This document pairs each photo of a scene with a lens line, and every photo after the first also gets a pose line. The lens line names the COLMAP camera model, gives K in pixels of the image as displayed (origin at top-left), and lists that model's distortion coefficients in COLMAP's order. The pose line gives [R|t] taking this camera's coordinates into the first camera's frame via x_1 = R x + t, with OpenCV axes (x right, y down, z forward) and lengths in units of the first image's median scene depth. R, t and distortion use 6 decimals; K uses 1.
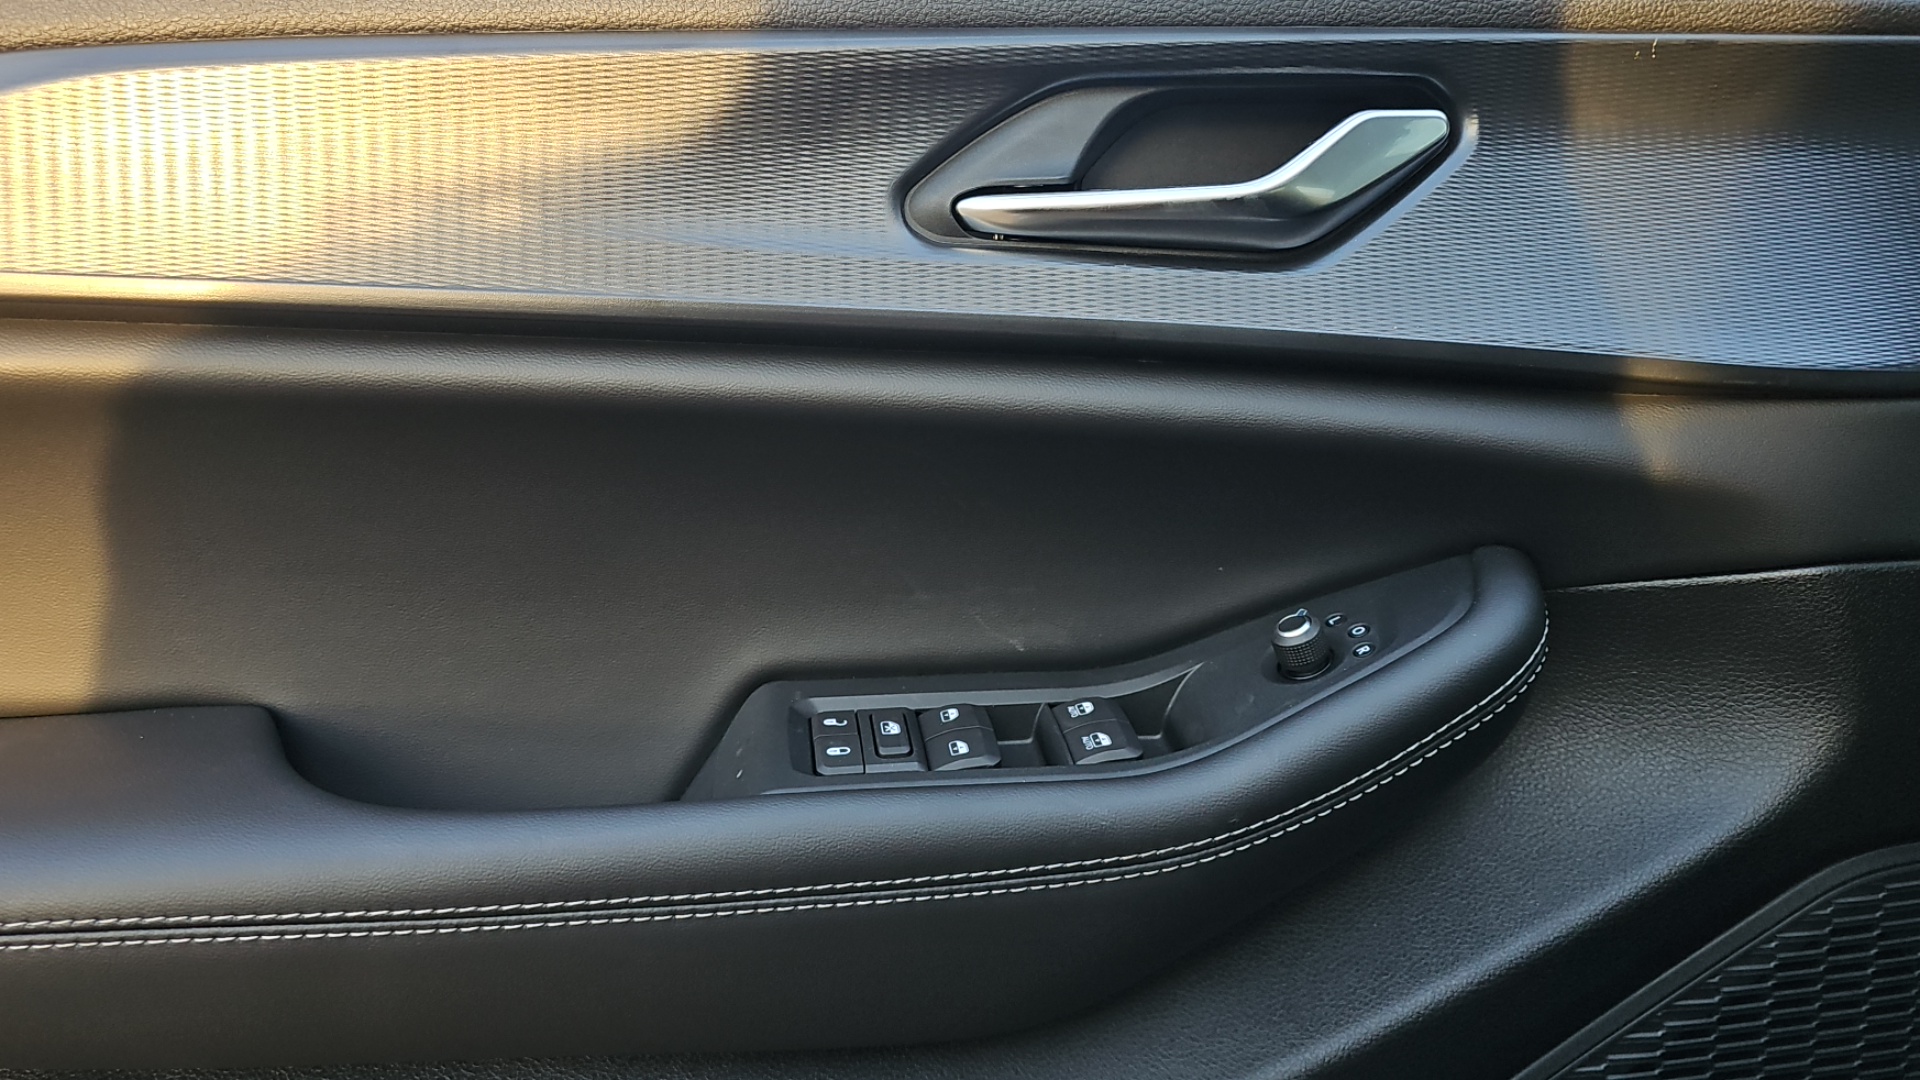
lens RADIAL K [[1357.0, 0, 960.0], [0, 1357.0, 540.0], [0, 0, 1]] dist [0.091141, -0.113358]
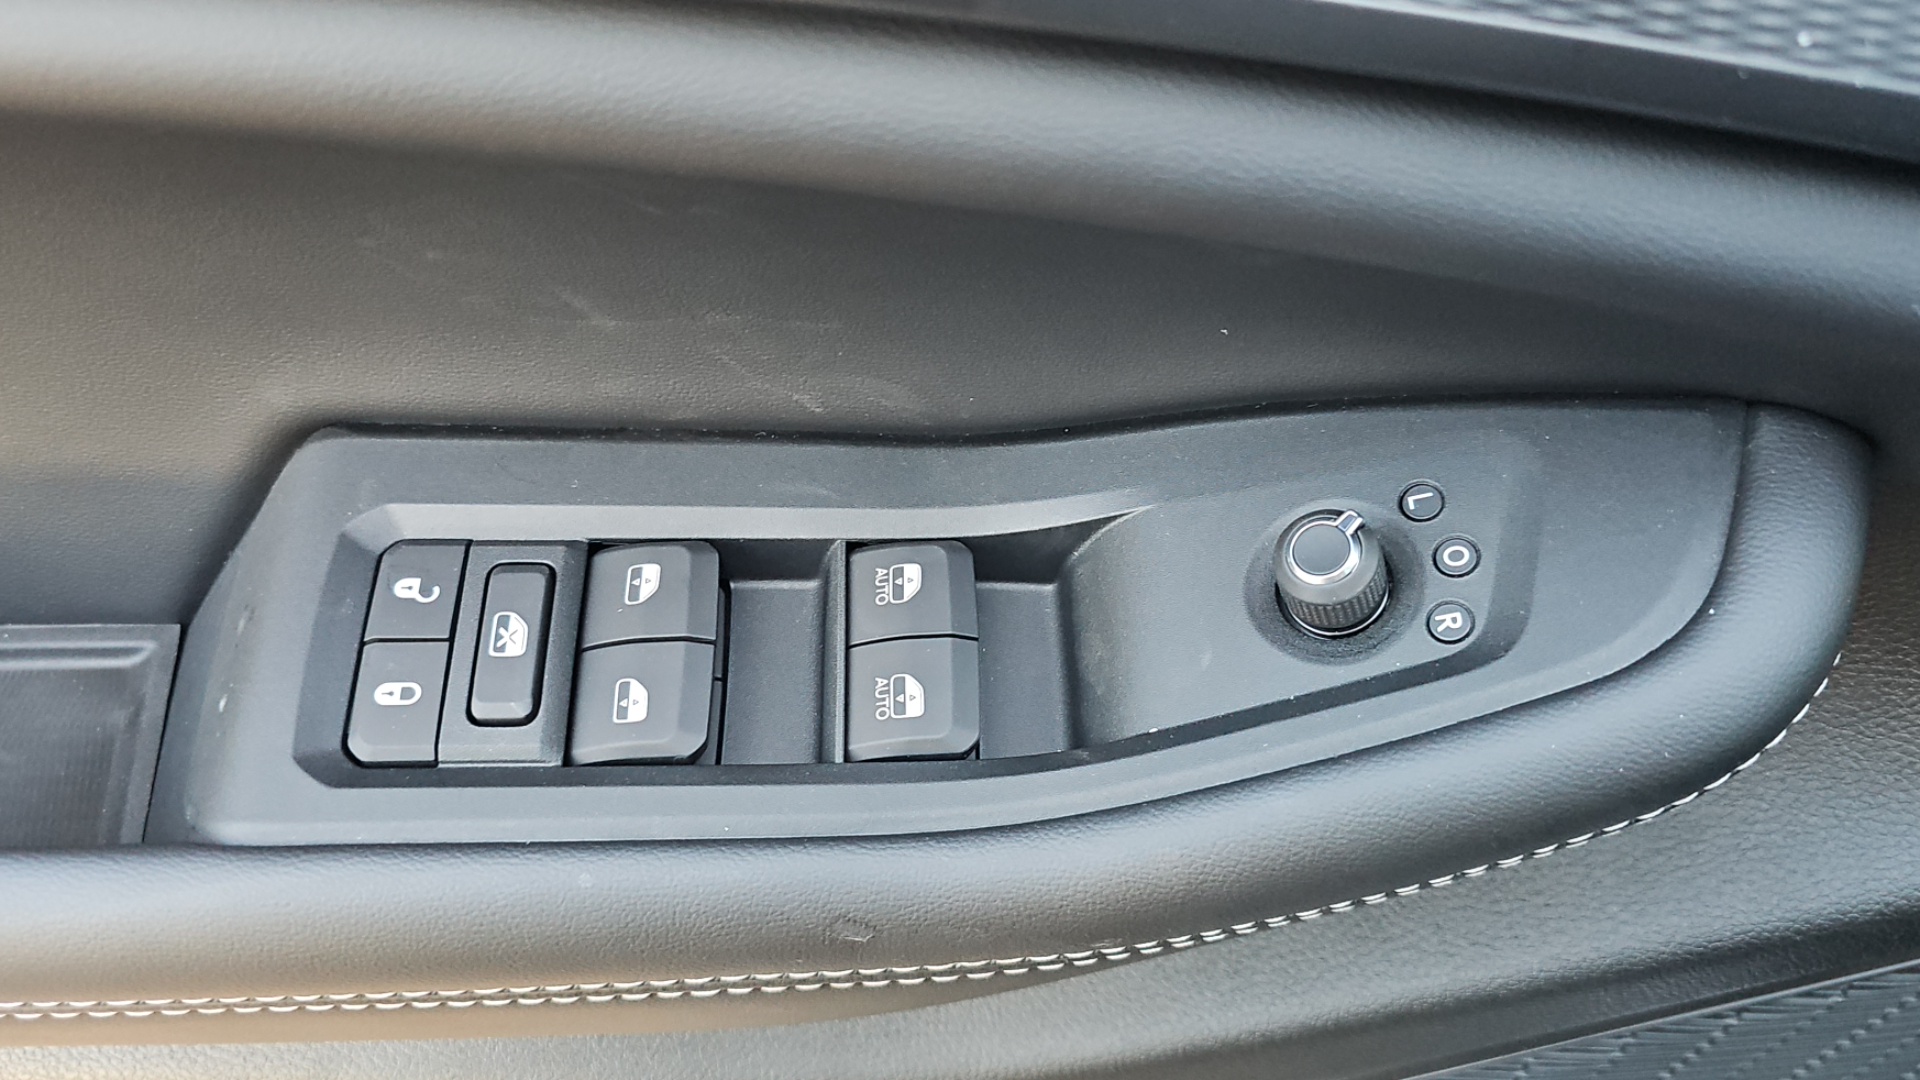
lens RADIAL K [[1357.0, 0, 960.0], [0, 1357.0, 540.0], [0, 0, 1]] dist [0.091141, -0.113358]
pose [[0.993258, 0.115760, -0.006205, 0.114770], [-0.085837, 0.770374, 0.631788, -0.227957], [0.077916, -0.626996, 0.775116, 0.596968]]
